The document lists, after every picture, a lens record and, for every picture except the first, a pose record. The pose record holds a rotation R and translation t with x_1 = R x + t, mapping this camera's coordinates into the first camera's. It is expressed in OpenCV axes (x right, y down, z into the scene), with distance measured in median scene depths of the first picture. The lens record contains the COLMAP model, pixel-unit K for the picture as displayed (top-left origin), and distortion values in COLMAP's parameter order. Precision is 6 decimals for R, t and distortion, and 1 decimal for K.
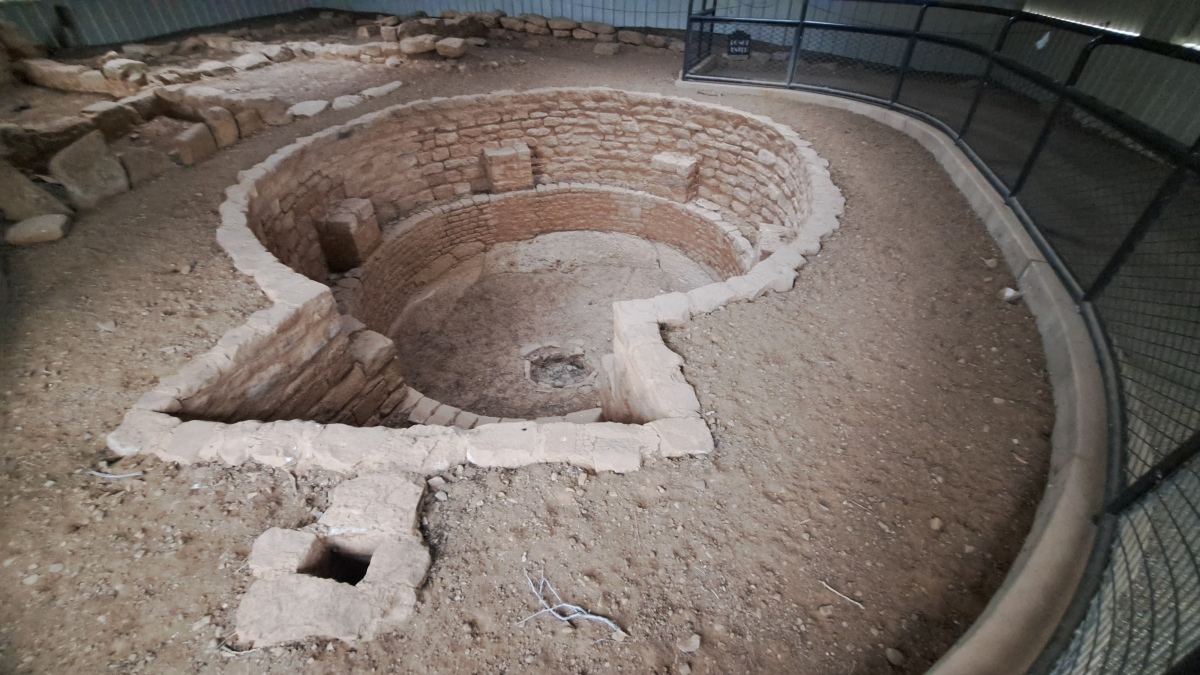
lens RADIAL K [[482.3, 0, 598.8], [0, 482.3, 336.4], [0, 0, 1]] dist [-0.001764, -0.000063]
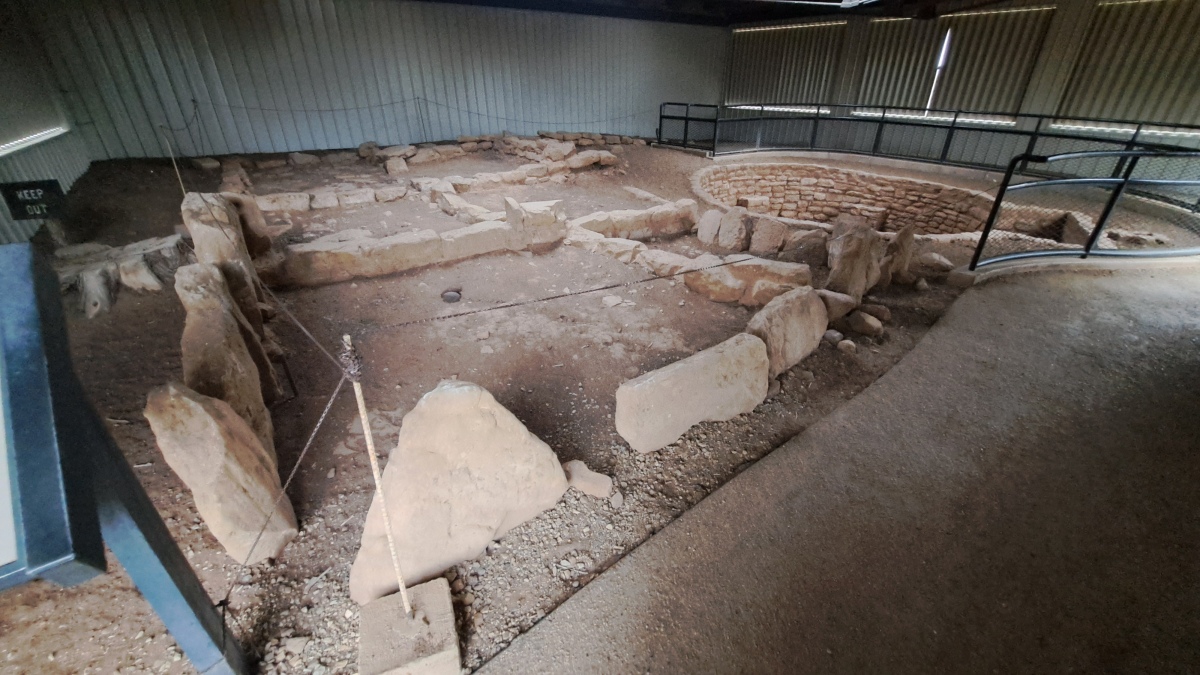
lens RADIAL K [[482.3, 0, 602.0], [0, 482.3, 336.5], [0, 0, 1]] dist [-0.001764, -0.000063]
pose [[0.544508, -0.395913, 0.739435, -1.602944], [0.513411, 0.854459, 0.079432, -0.379535], [-0.663265, 0.336383, 0.668525, 0.424814]]
